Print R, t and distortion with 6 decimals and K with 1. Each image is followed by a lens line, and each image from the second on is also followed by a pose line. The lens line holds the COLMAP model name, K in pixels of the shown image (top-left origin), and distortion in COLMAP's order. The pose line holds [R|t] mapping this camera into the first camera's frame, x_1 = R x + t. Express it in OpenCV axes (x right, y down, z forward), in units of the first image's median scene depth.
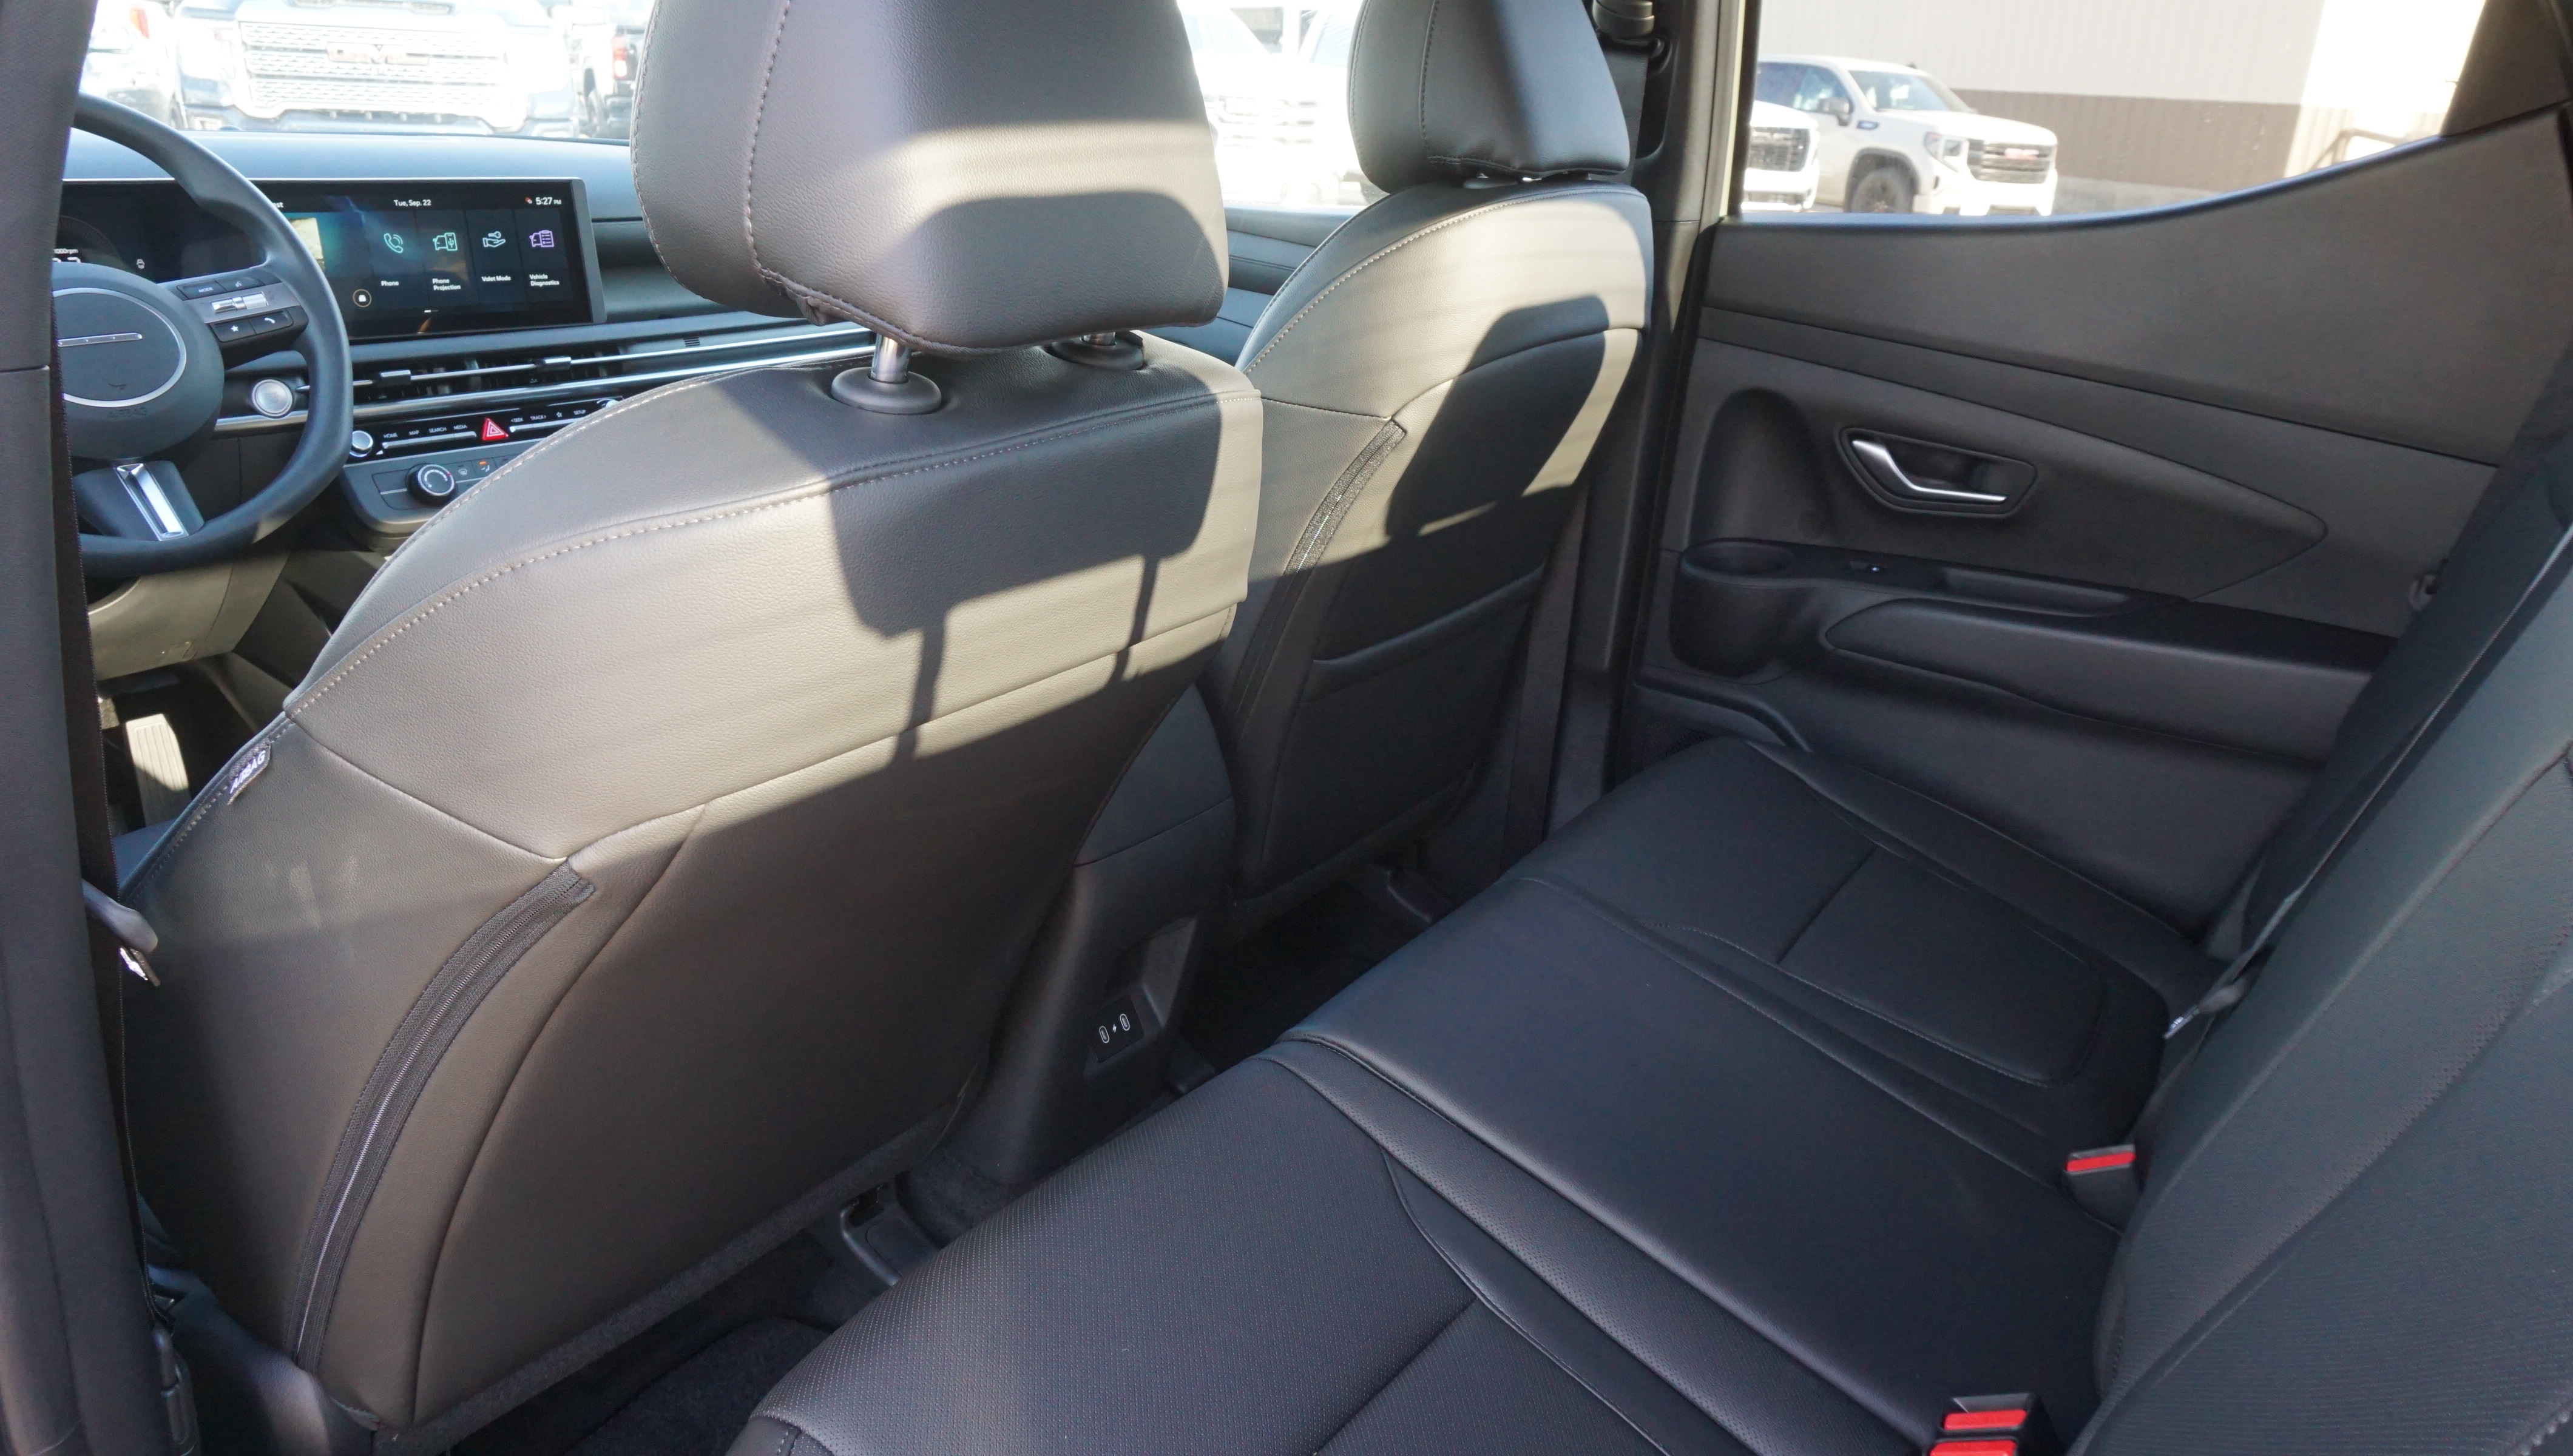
lens RADIAL K [[1711.6, 0, 1288.8], [0, 1711.6, 731.7], [0, 0, 1]] dist [-0.039925, 0.027941]
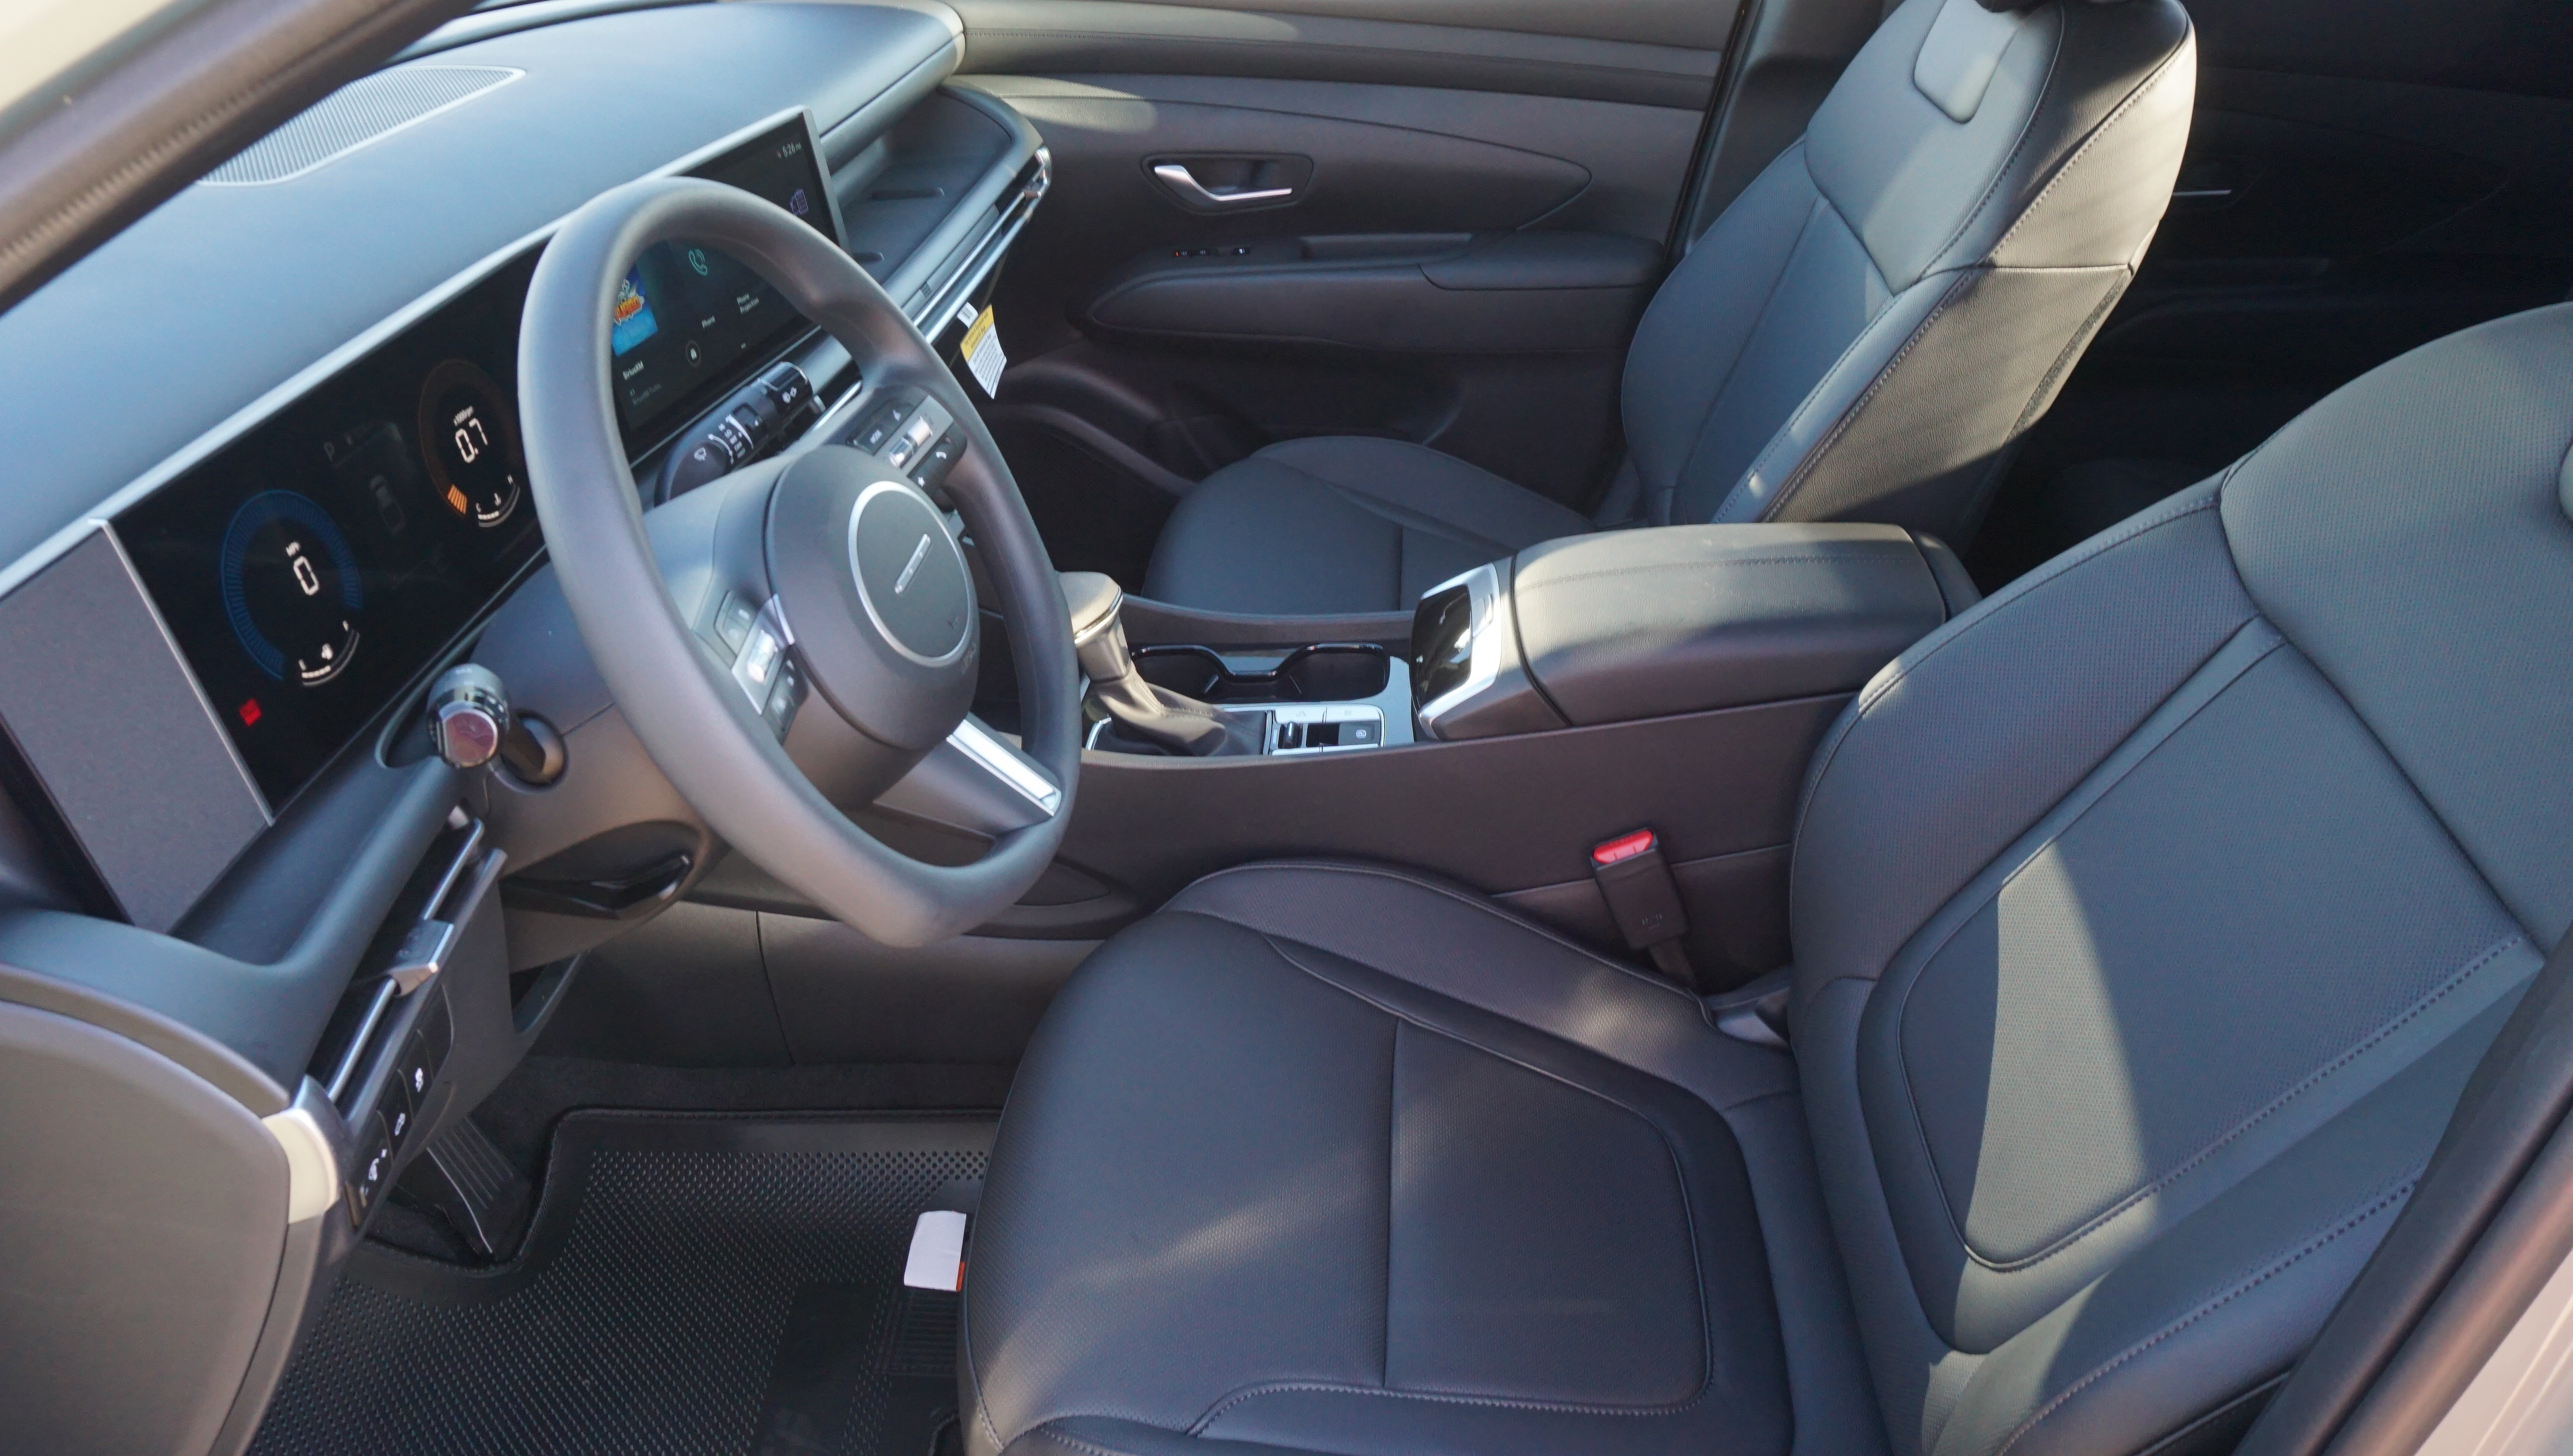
lens RADIAL K [[1711.6, 0, 1279.8], [0, 1711.6, 709.0], [0, 0, 1]] dist [-0.039925, 0.027941]
pose [[0.862604, -0.311485, 0.398611, -0.655171], [0.222581, 0.941280, 0.253870, -0.240370], [-0.454281, -0.130265, 0.881283, 0.260293]]
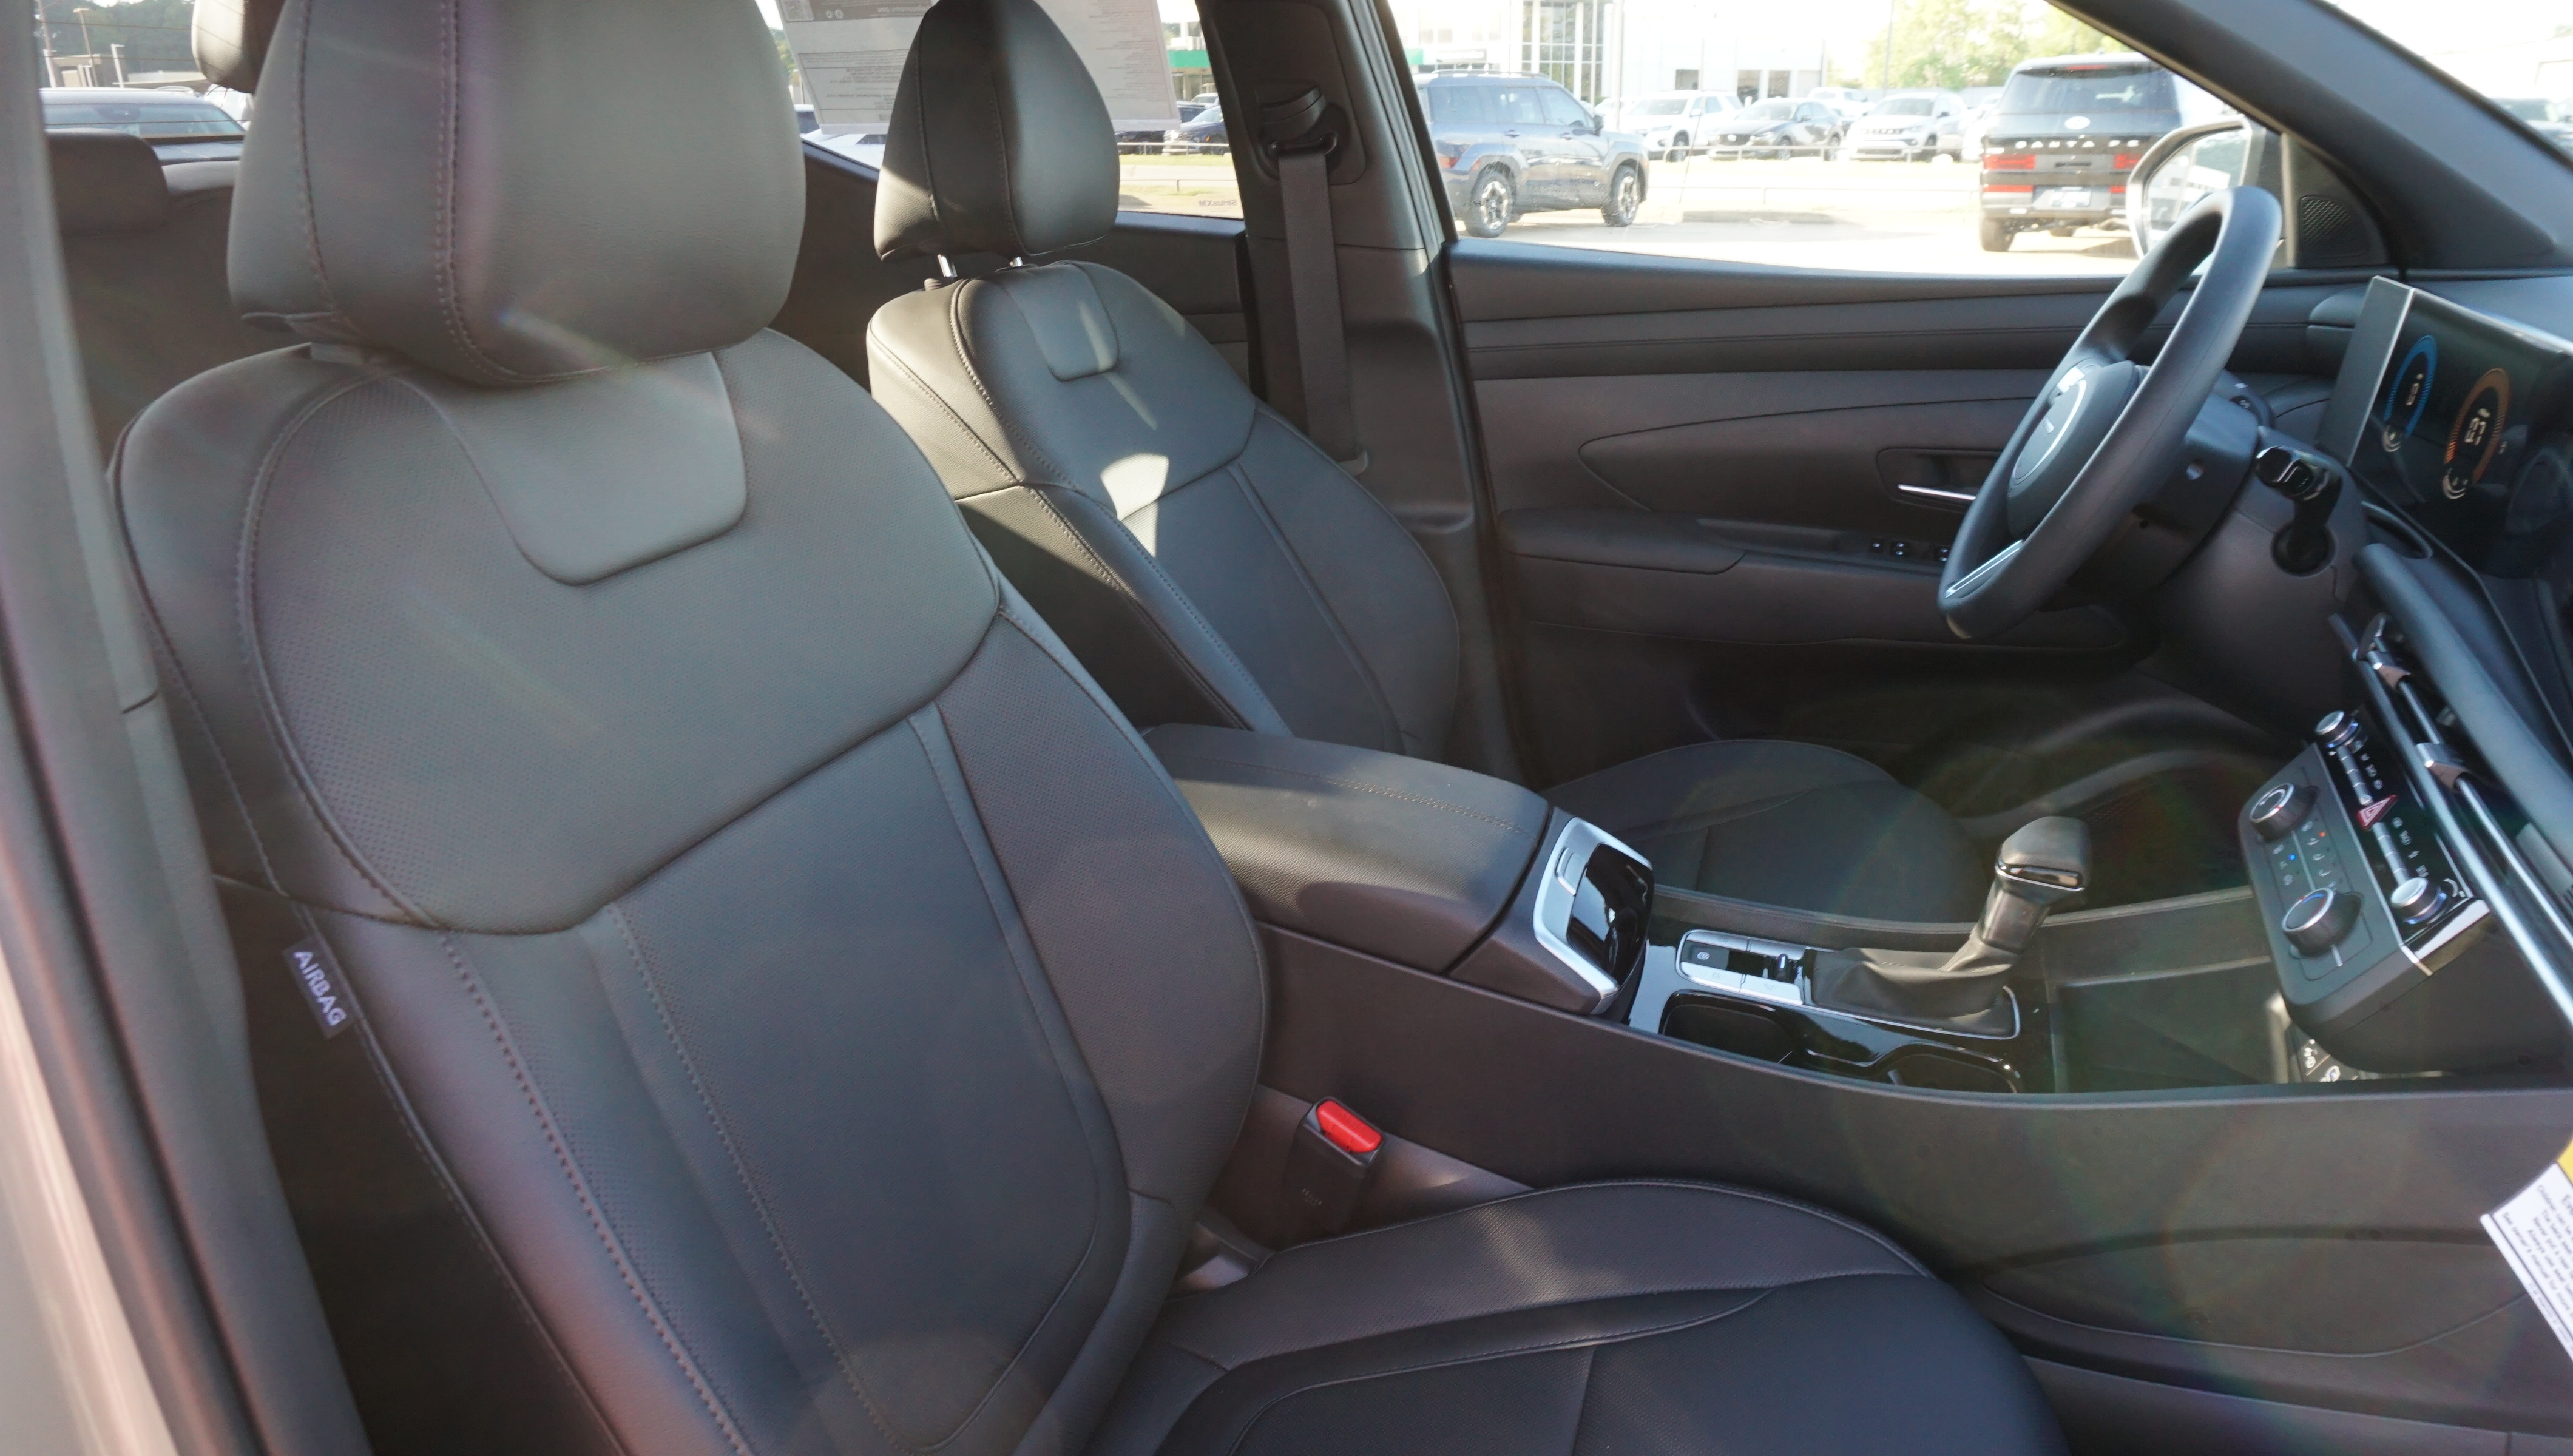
lens RADIAL K [[1711.6, 0, 1296.1], [0, 1711.6, 735.3], [0, 0, 1]] dist [-0.039925, 0.027941]
pose [[-0.958144, 0.080775, -0.274655, 0.032928], [-0.116863, 0.765450, 0.632795, -0.529073], [0.261349, 0.638406, -0.723971, 1.335403]]
